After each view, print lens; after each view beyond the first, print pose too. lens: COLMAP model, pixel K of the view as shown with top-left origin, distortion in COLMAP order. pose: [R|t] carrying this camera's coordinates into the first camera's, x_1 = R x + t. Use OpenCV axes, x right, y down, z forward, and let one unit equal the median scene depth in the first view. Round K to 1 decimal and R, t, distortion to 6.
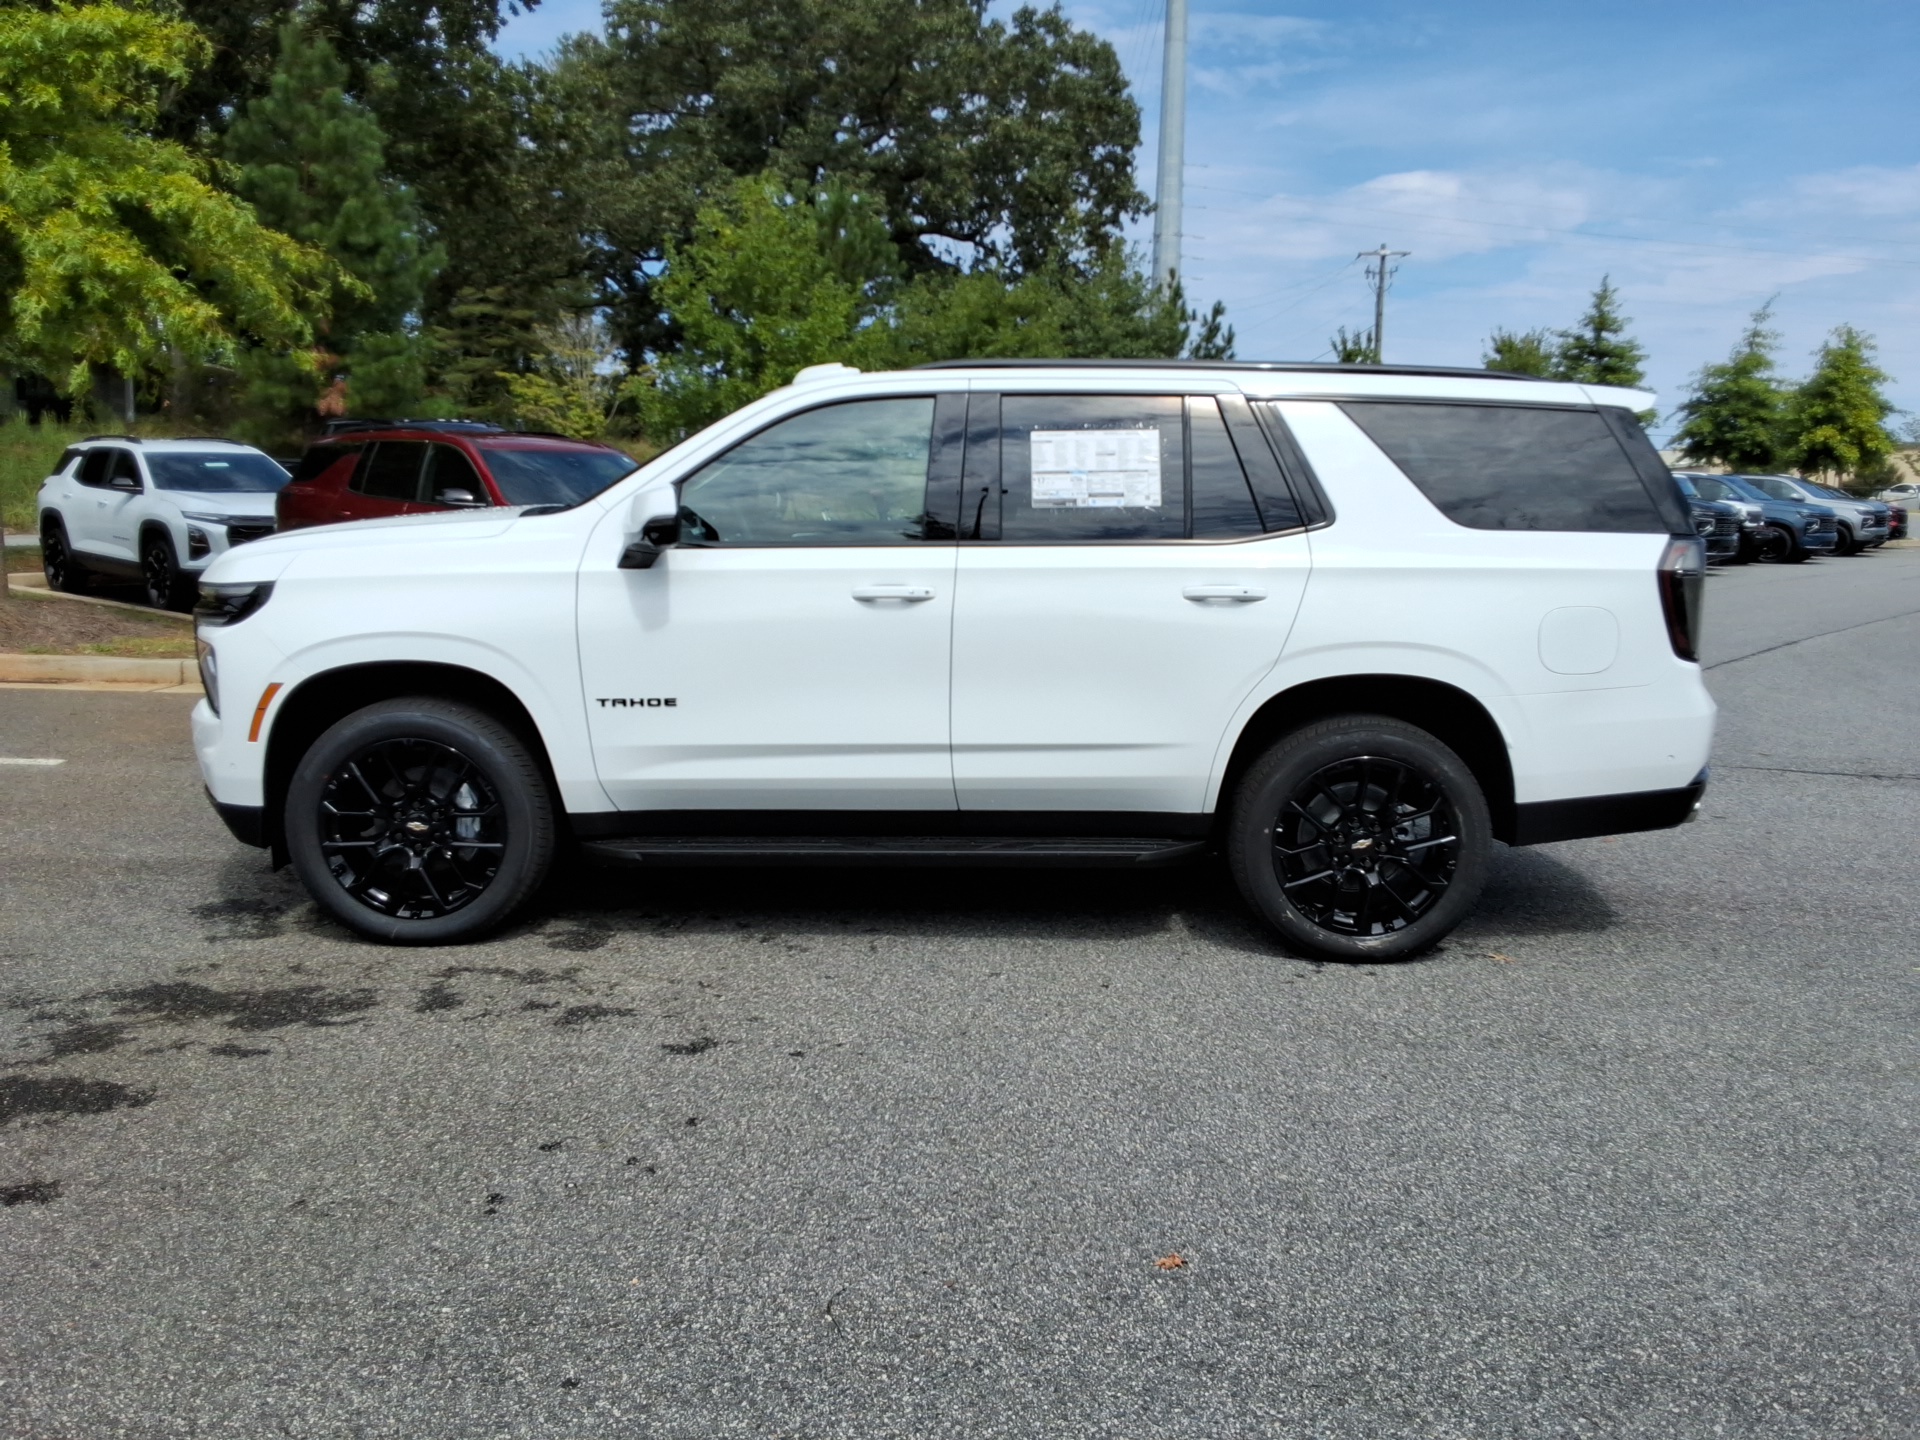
lens RADIAL K [[1547.4, 0, 984.8], [0, 1547.4, 693.7], [0, 0, 1]] dist [0.109054, -0.176452]
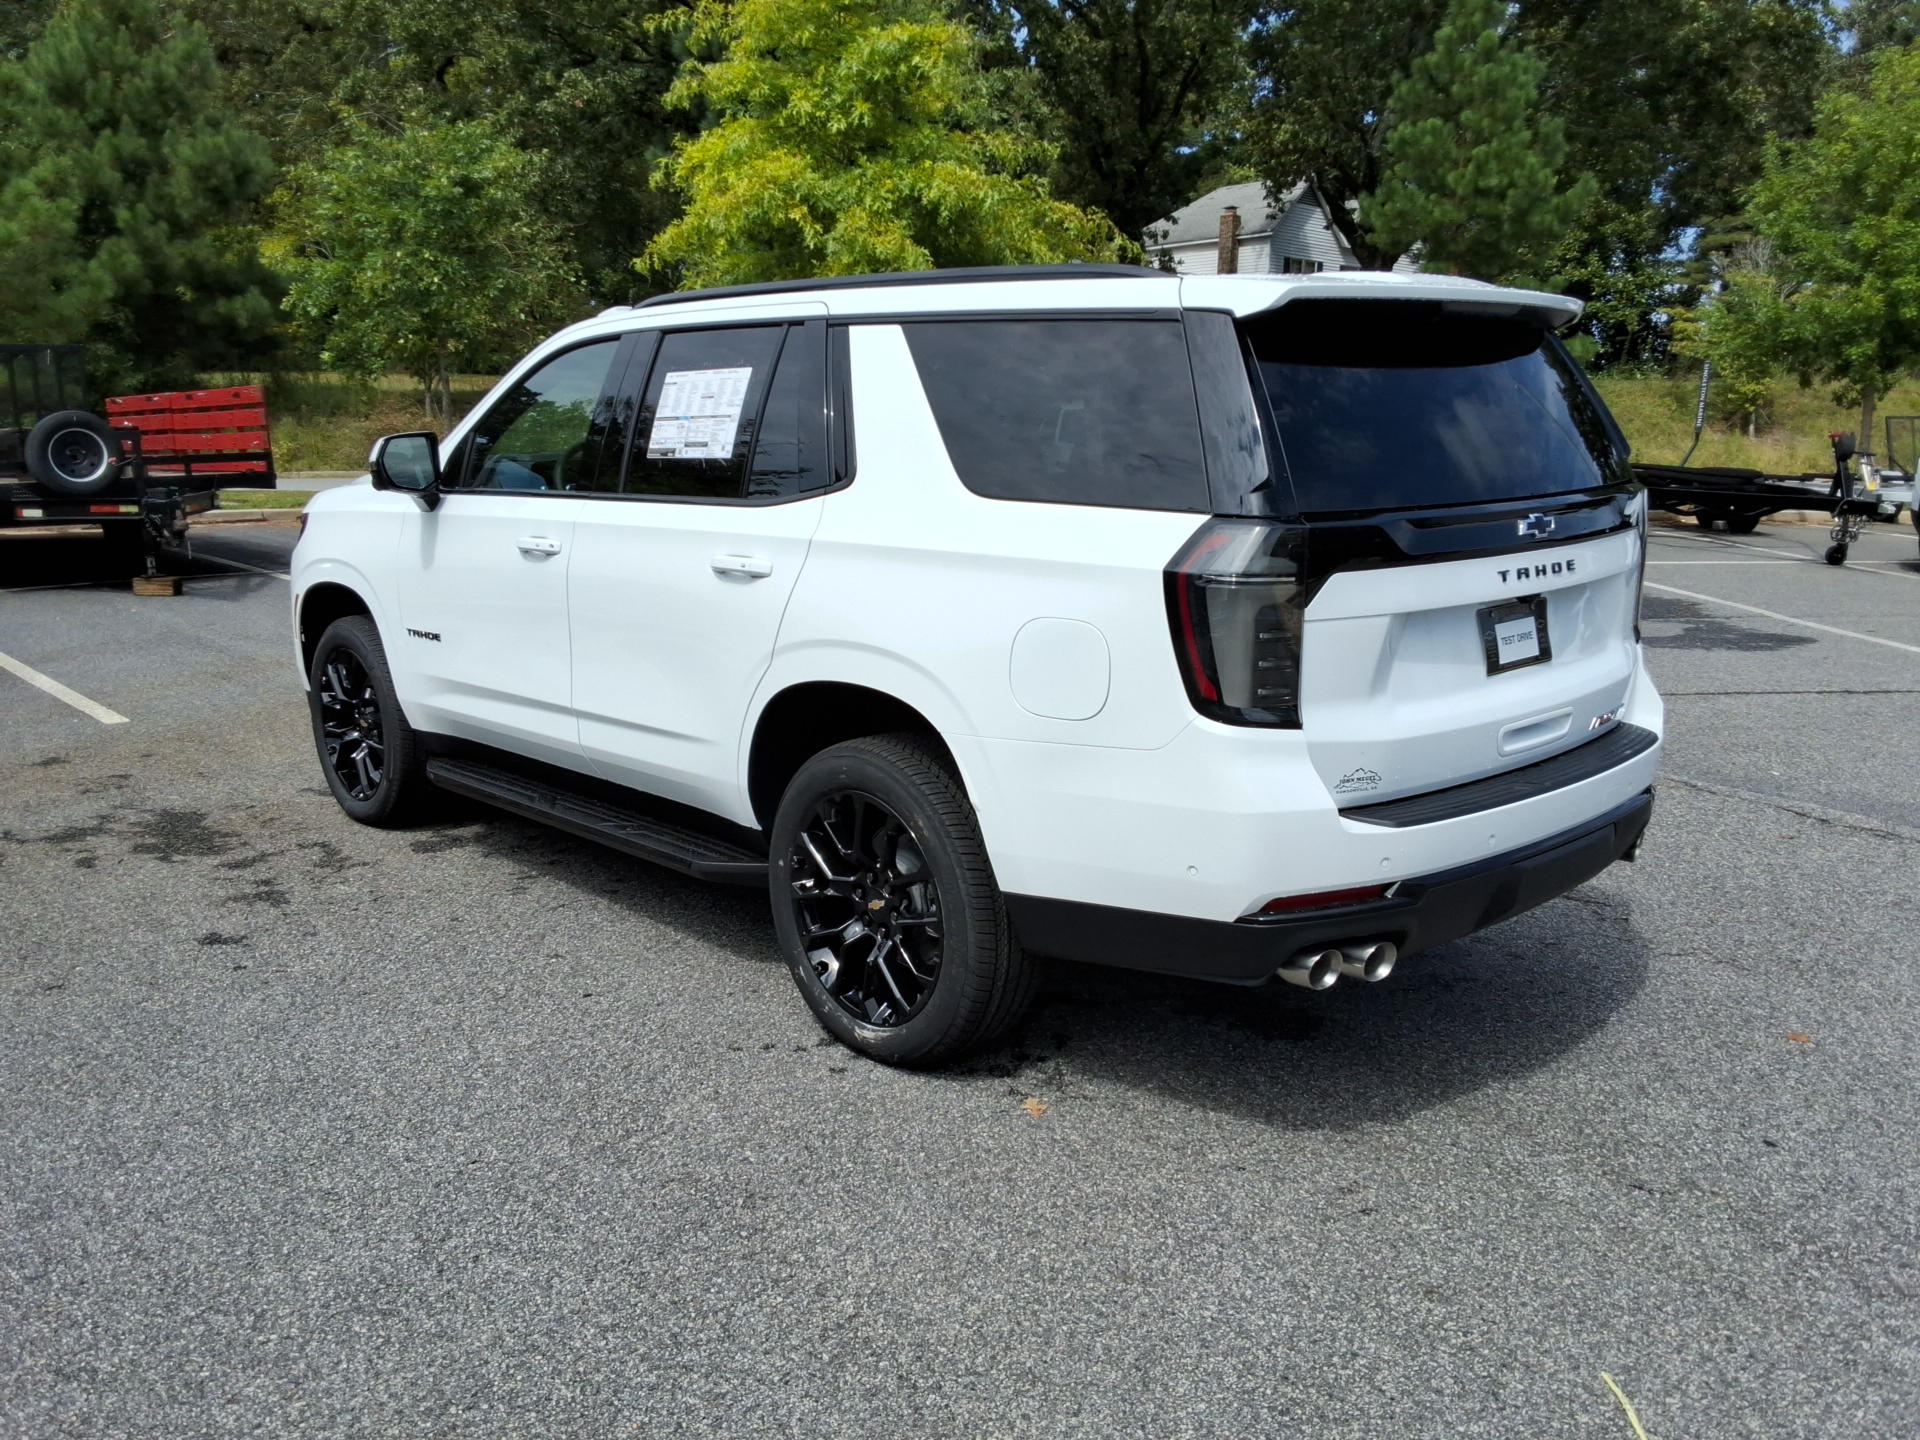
lens RADIAL K [[1547.4, 0, 972.1], [0, 1547.4, 699.1], [0, 0, 1]] dist [0.109054, -0.176452]
pose [[0.692379, 0.117218, -0.711949, 0.808438], [-0.090760, 0.993027, 0.075230, -0.065681], [0.715803, 0.012529, 0.698190, 0.500241]]
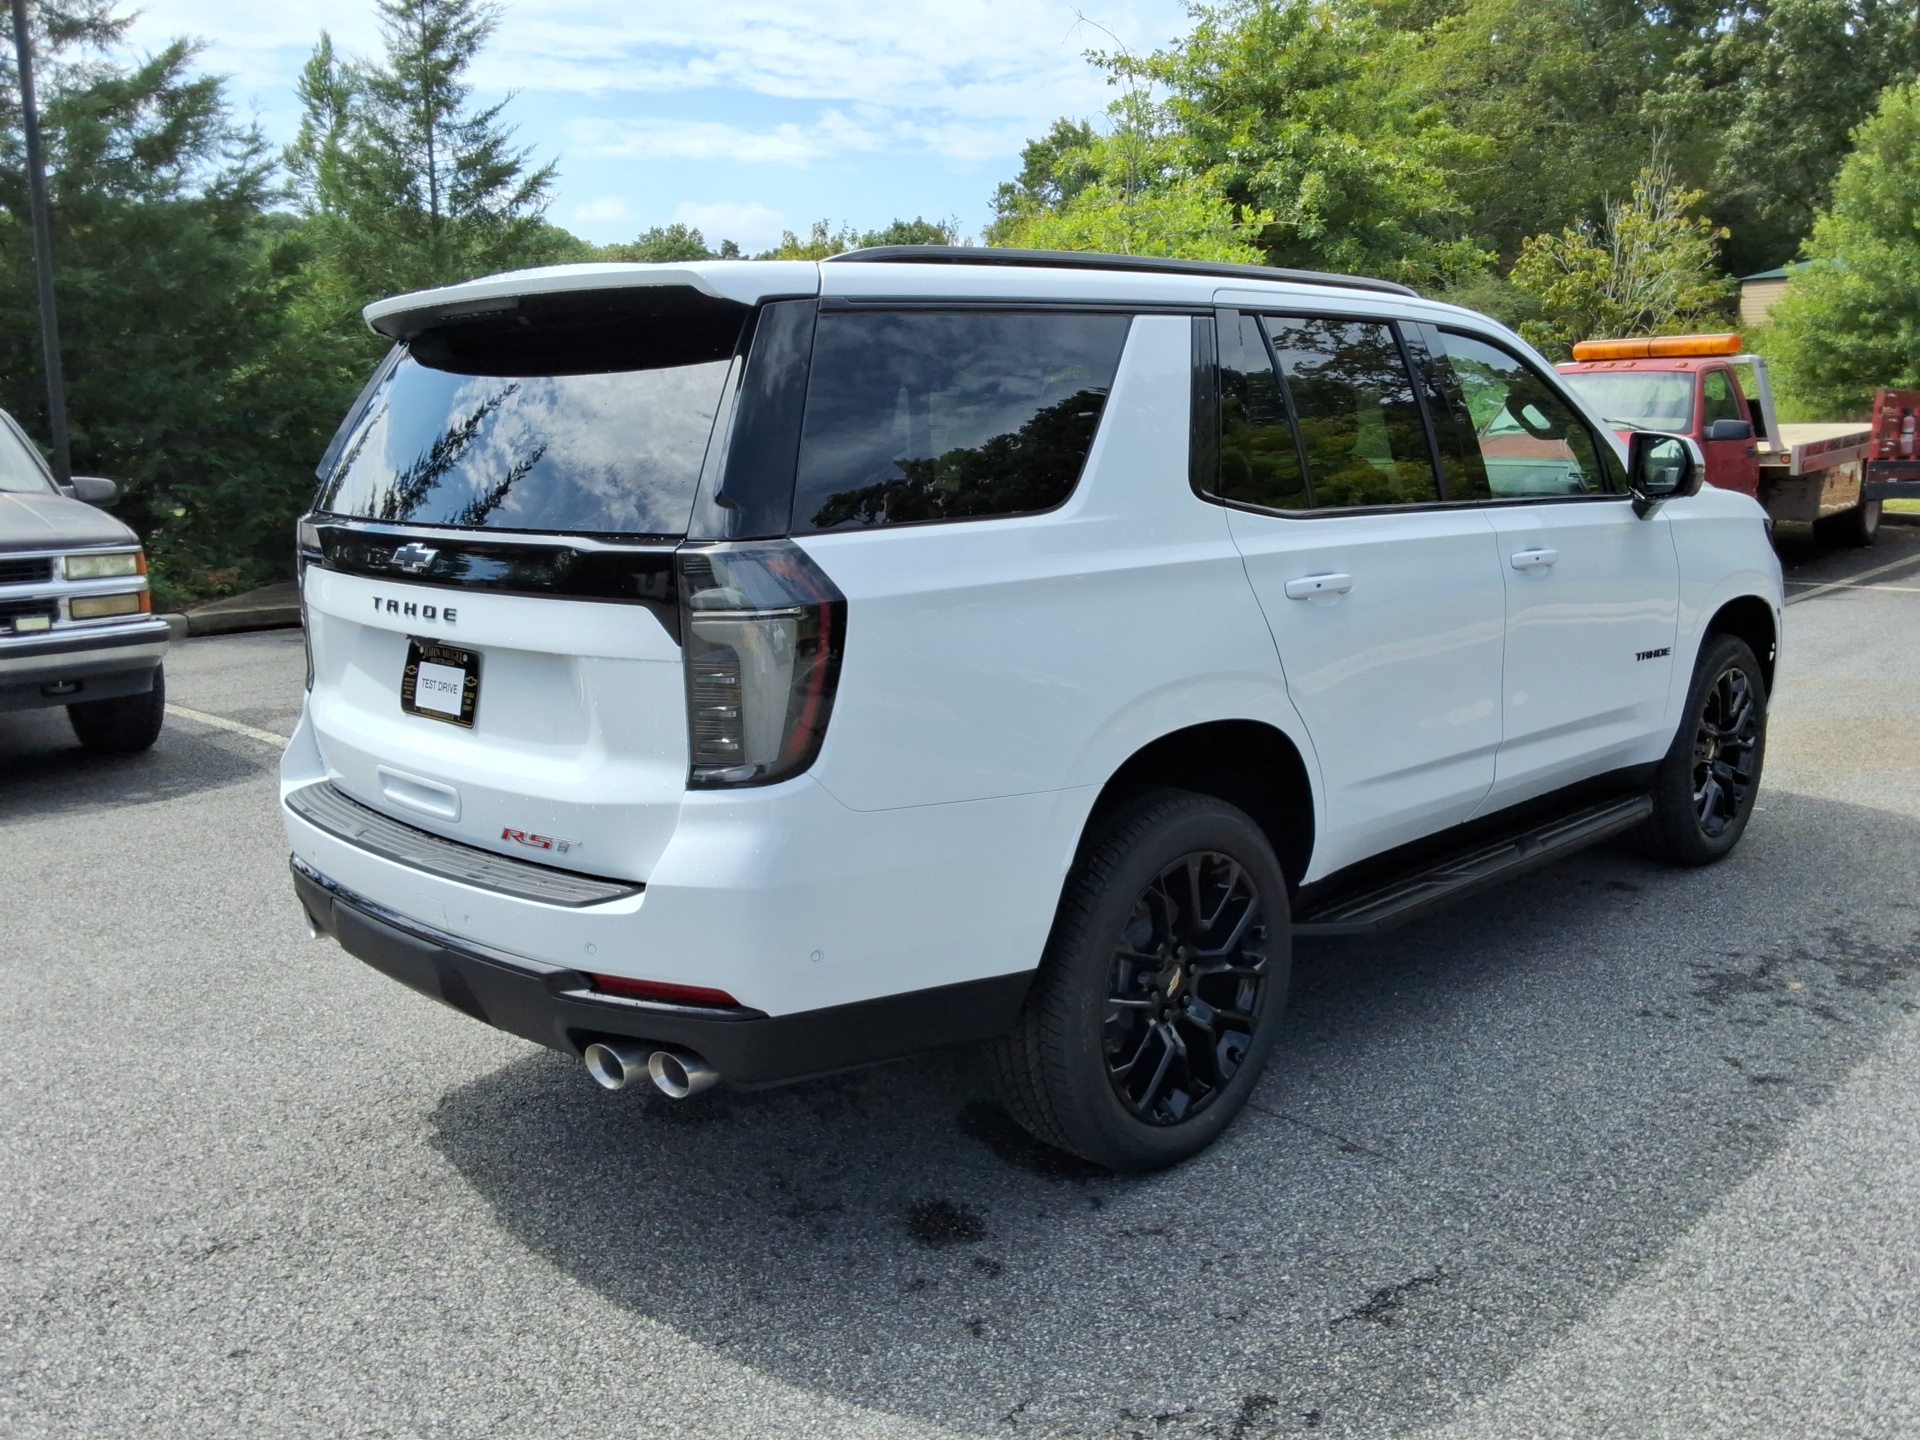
lens RADIAL K [[1547.4, 0, 970.3], [0, 1547.4, 714.0], [0, 0, 1]] dist [0.109054, -0.176452]
pose [[-0.703485, 0.124424, -0.699734, 0.757306], [-0.101339, 0.956935, 0.272041, -0.239567], [0.703448, 0.262288, -0.660580, 1.721959]]
